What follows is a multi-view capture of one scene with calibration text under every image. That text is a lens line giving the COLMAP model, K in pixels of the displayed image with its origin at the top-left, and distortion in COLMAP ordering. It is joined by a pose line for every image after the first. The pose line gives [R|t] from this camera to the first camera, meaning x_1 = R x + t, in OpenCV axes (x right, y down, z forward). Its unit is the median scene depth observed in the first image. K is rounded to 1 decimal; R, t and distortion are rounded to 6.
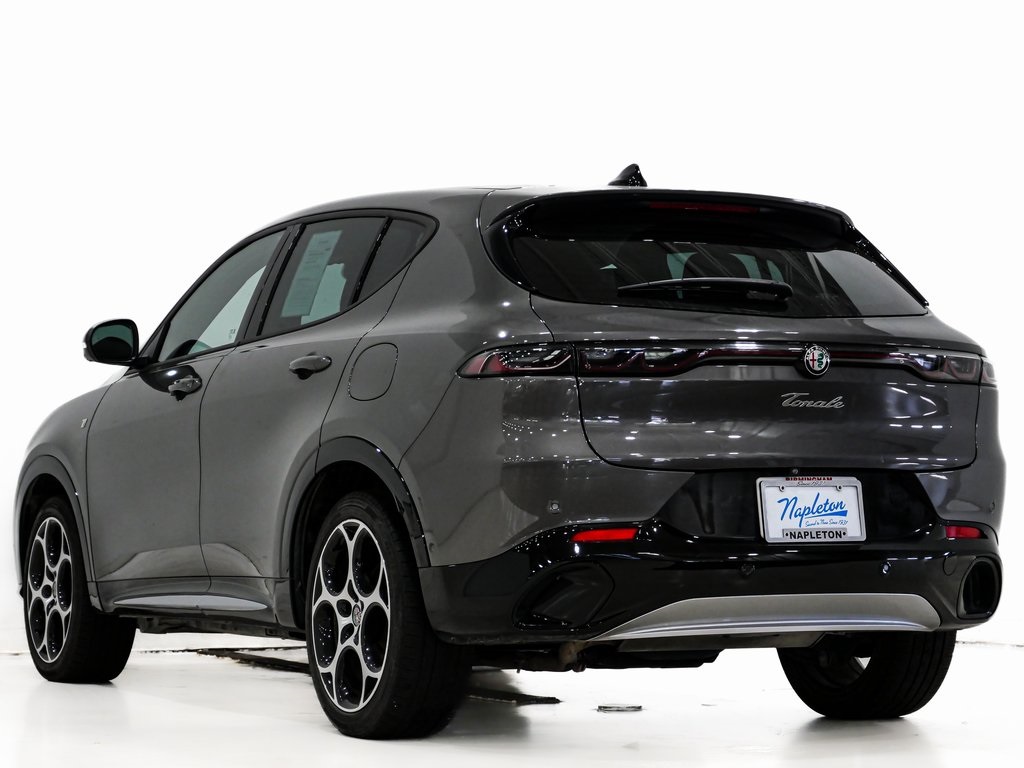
lens RADIAL K [[2837.4, 0, 510.4], [0, 2837.4, 385.0], [0, 0, 1]] dist [-0.090052, 0.000000]
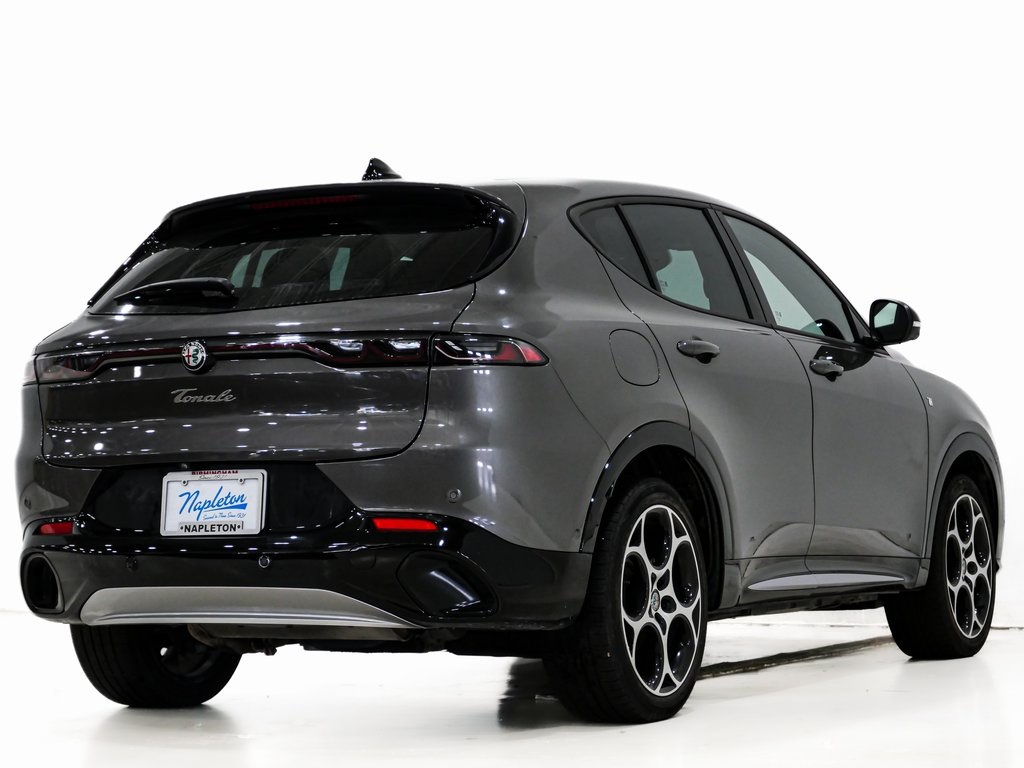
lens RADIAL K [[2746.5, 0, 514.7], [0, 2746.5, 383.0], [0, 0, 1]] dist [0.006258, 0.000000]
pose [[0.556408, -0.038164, -0.830032, 0.978952], [0.051635, 0.998602, -0.011301, 0.017835], [0.829303, -0.036571, 0.557601, 0.543802]]
